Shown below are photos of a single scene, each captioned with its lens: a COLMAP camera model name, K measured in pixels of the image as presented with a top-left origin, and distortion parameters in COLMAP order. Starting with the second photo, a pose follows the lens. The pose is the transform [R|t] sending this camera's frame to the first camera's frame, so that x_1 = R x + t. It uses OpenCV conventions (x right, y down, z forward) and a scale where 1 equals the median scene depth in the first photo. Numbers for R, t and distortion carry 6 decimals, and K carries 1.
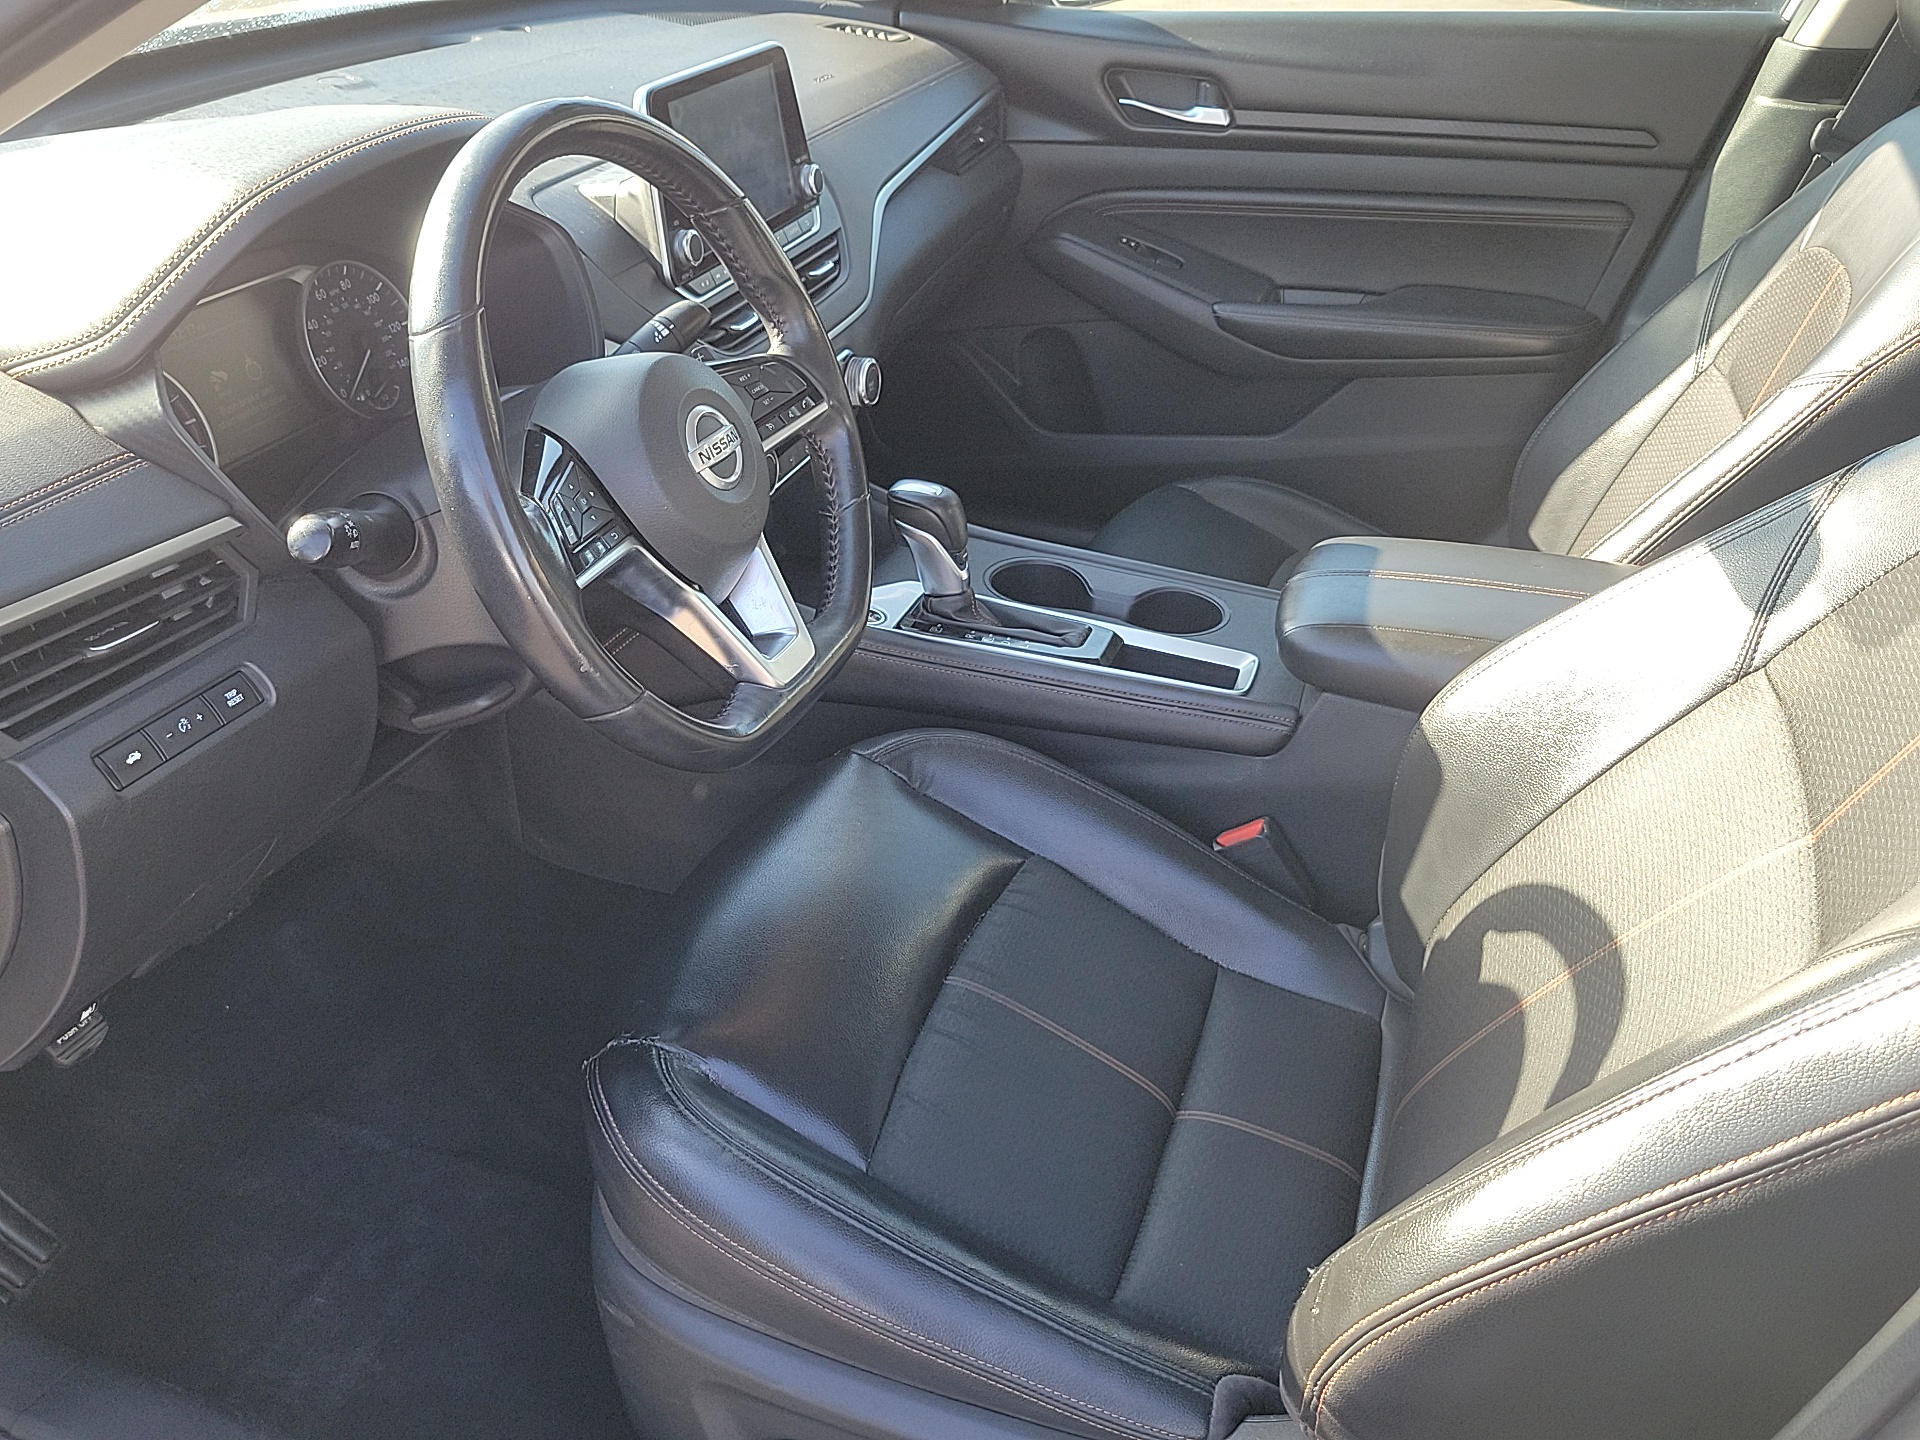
lens RADIAL K [[1542.6, 0, 960.1], [0, 1542.6, 717.5], [0, 0, 1]] dist [0.040331, -0.031883]
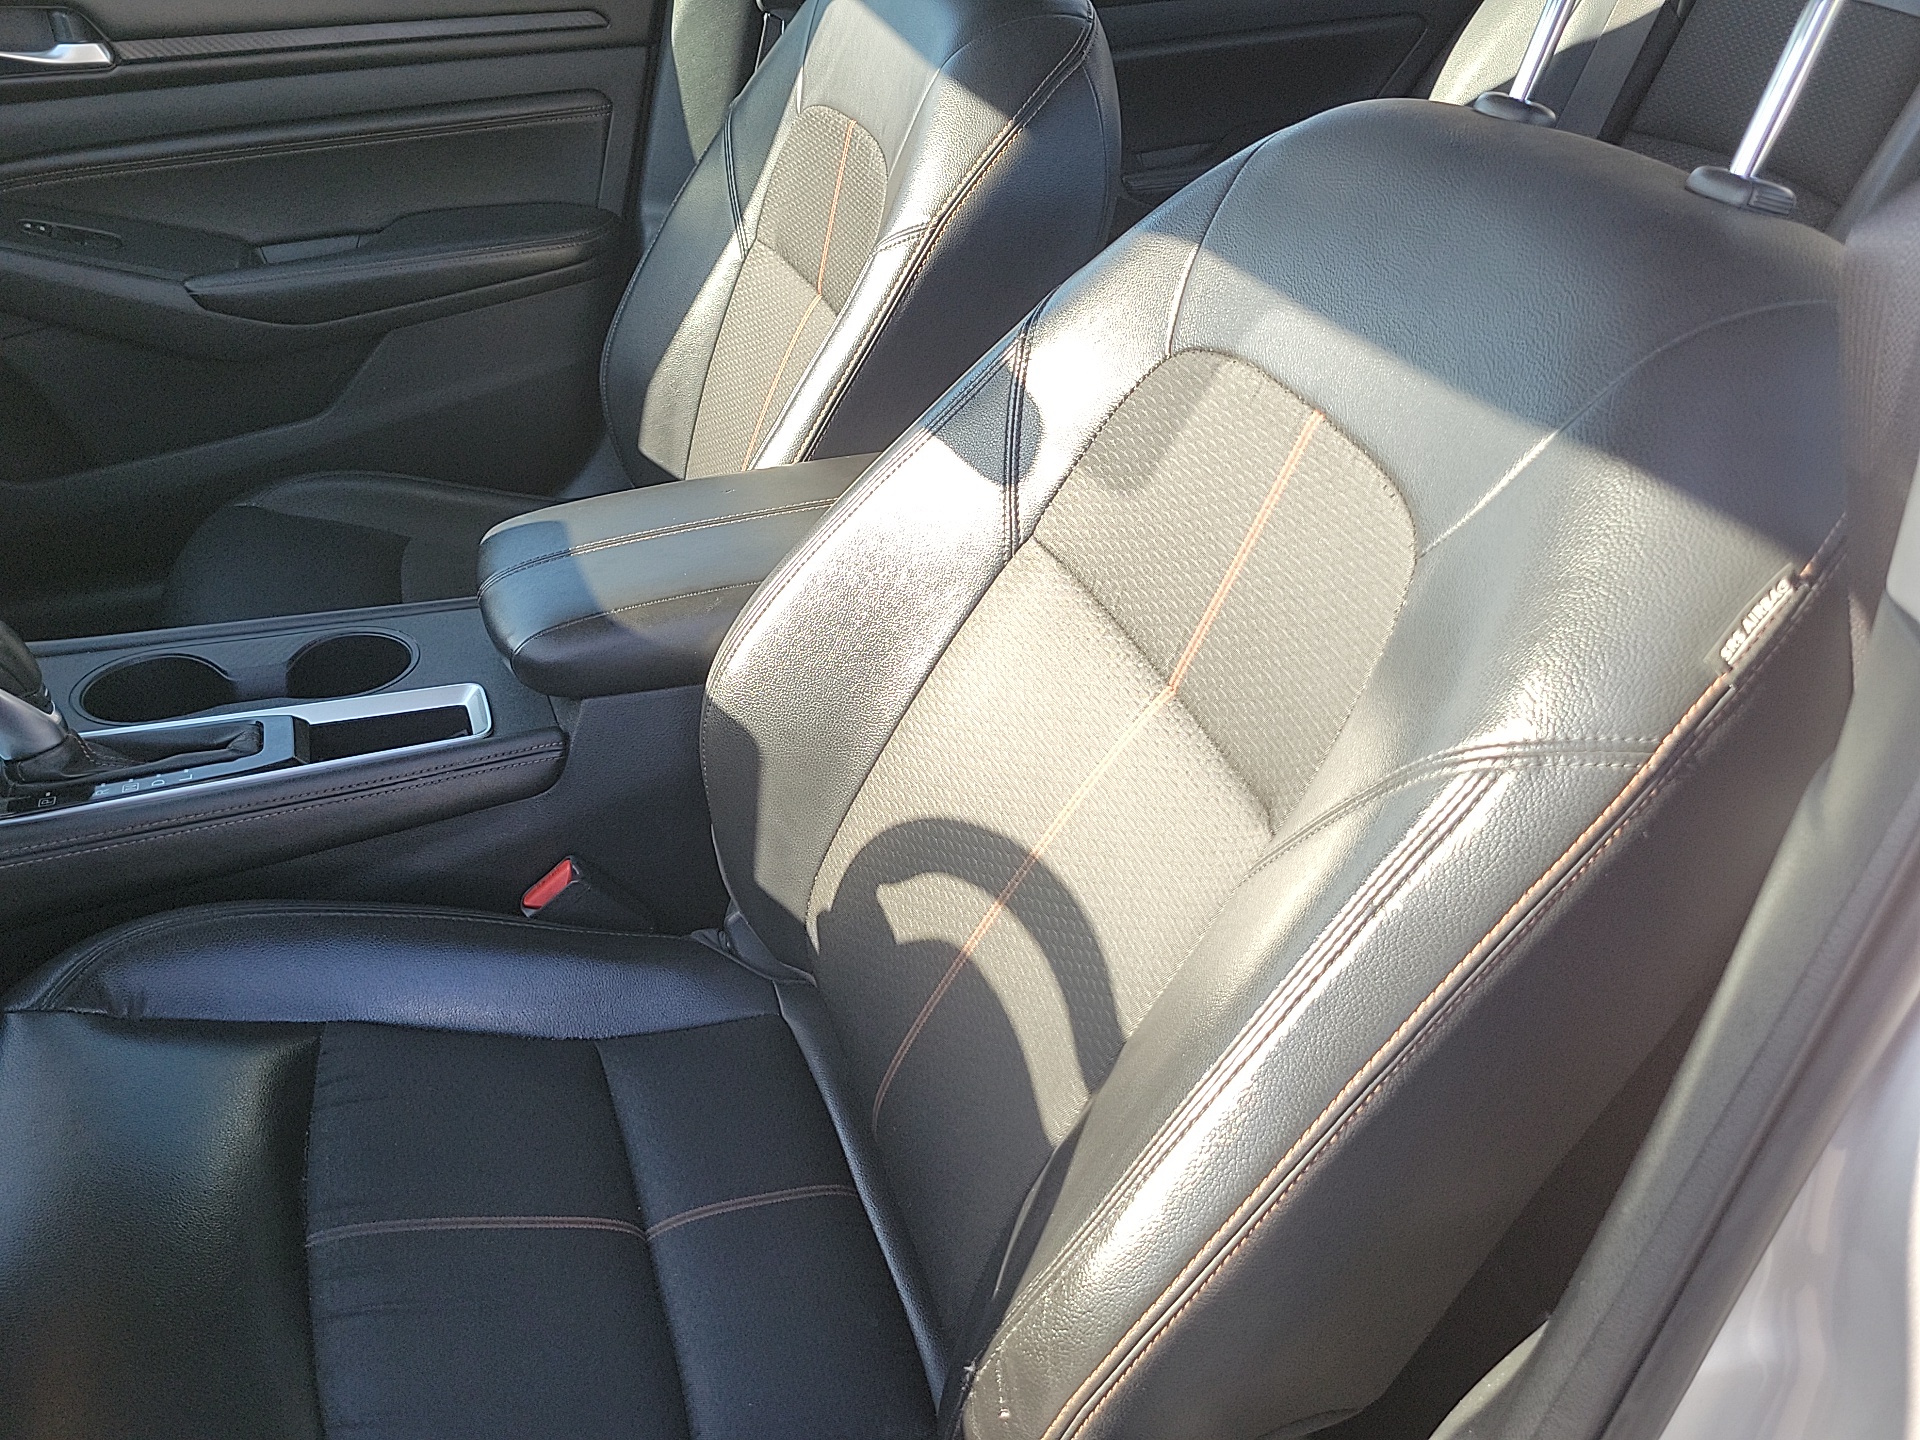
lens RADIAL K [[1542.6, 0, 961.9], [0, 1542.6, 728.0], [0, 0, 1]] dist [0.040331, -0.031883]
pose [[0.770548, -0.365011, 0.522516, -0.057878], [0.331800, 0.929660, 0.160126, -0.067326], [-0.544210, 0.049986, 0.837459, 0.151382]]
